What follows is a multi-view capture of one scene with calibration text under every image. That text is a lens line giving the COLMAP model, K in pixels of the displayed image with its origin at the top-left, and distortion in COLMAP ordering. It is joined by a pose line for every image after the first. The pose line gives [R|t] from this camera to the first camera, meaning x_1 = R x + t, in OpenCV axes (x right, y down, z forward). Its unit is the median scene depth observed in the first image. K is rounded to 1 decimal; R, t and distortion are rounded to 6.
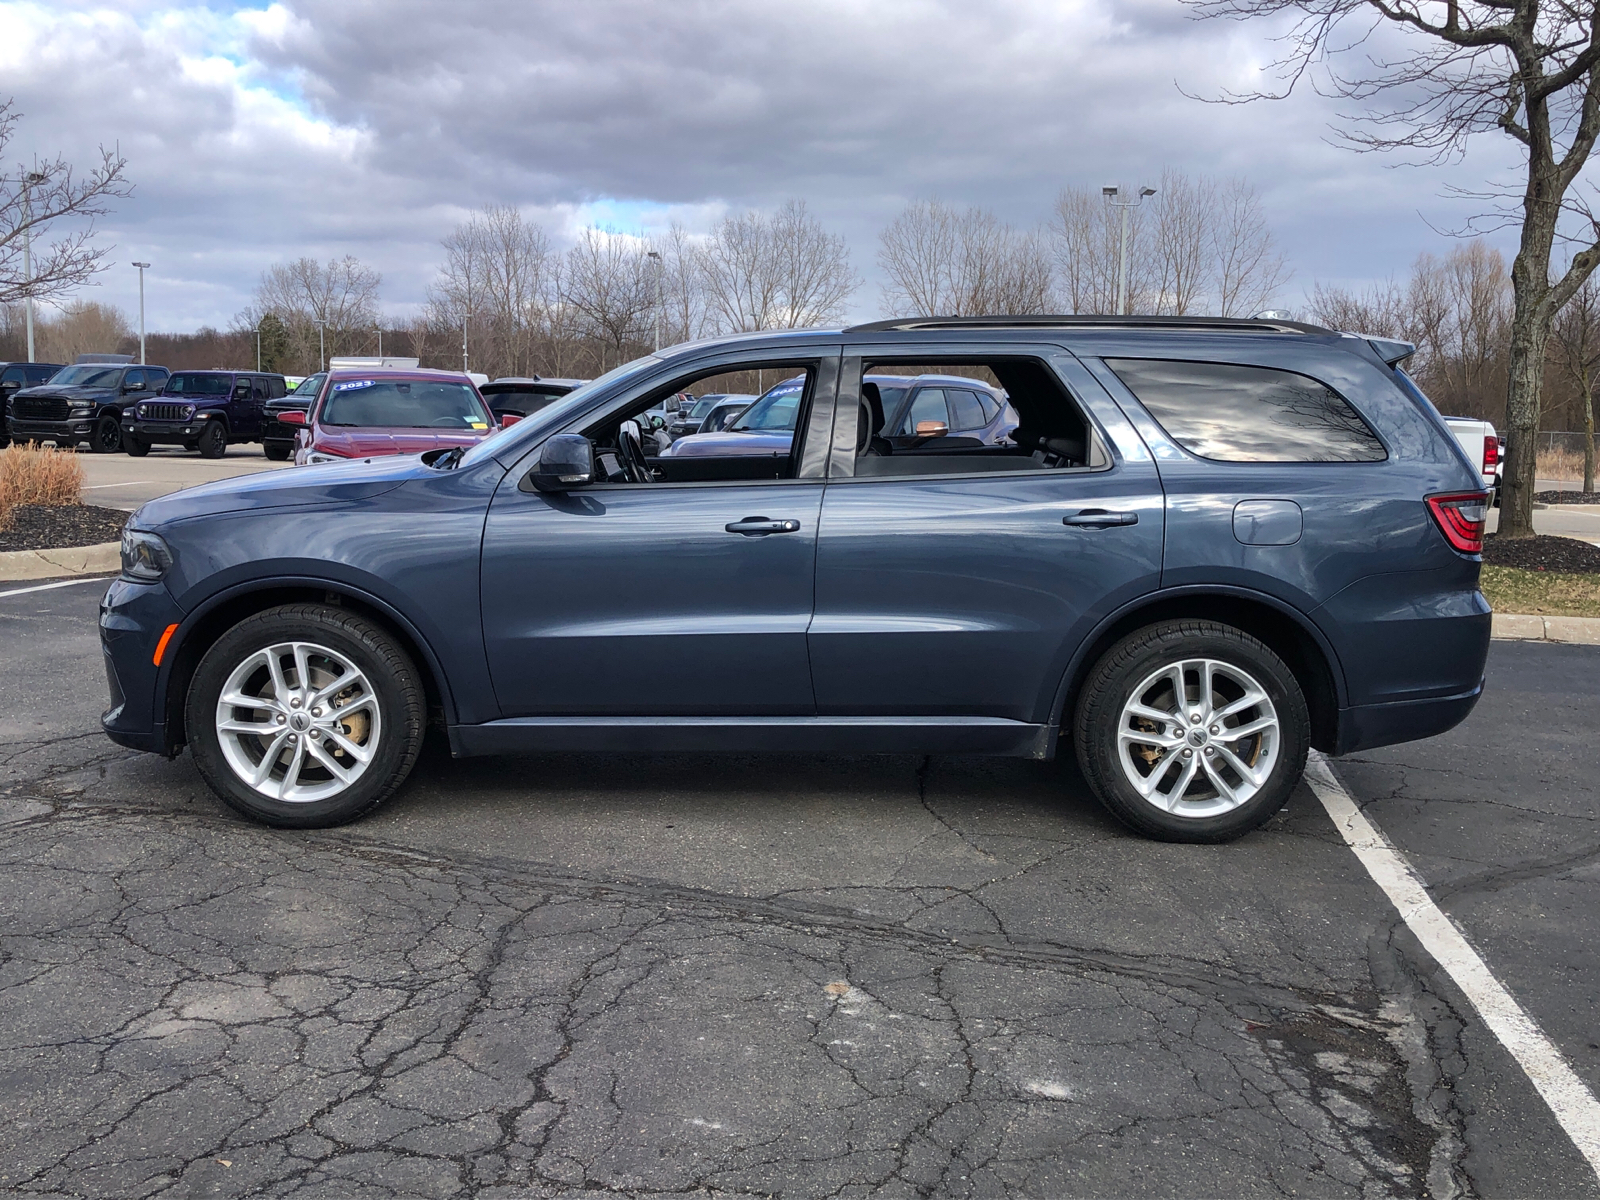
lens RADIAL K [[1653.2, 0, 825.2], [0, 1653.2, 601.5], [0, 0, 1]] dist [0.023973, 0.000000]
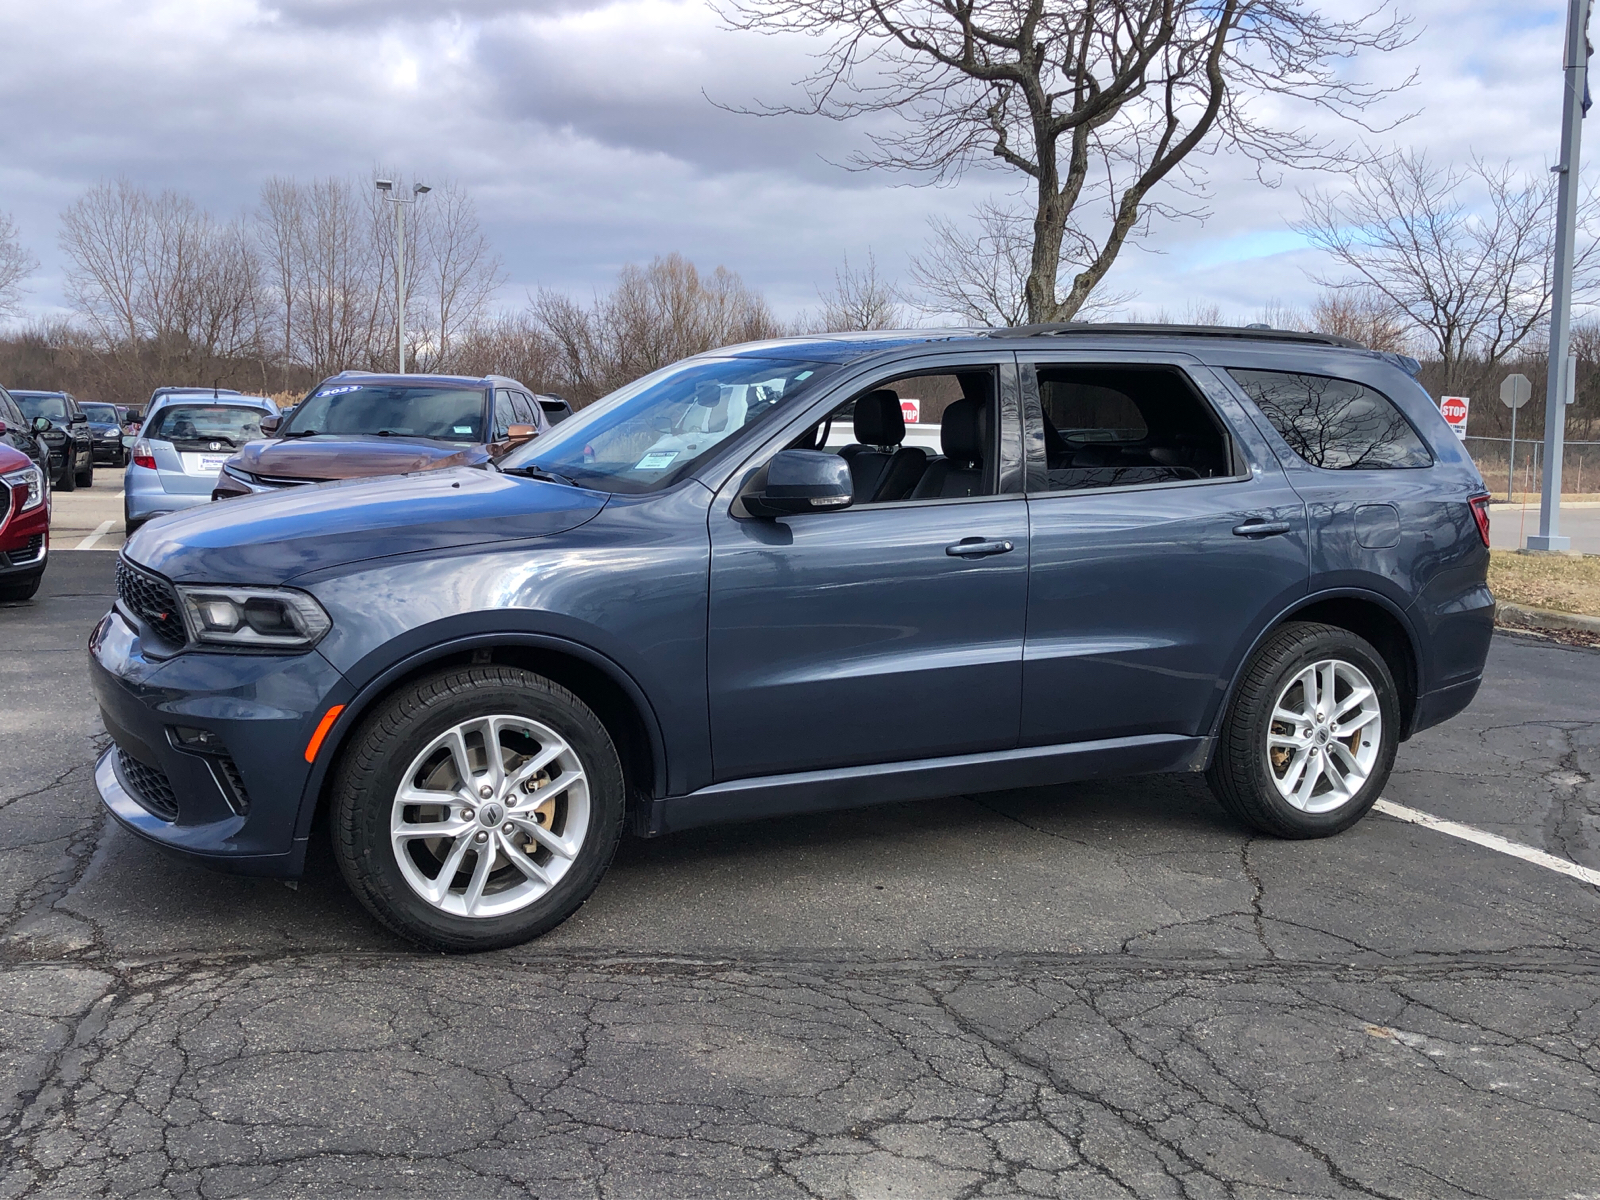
lens RADIAL K [[1653.2, 0, 814.7], [0, 1653.2, 591.9], [0, 0, 1]] dist [0.023973, 0.000000]
pose [[0.887686, -0.048672, 0.457870, -0.526201], [0.051277, 0.998662, 0.006747, -0.030745], [-0.457586, 0.017489, 0.888994, 0.222757]]
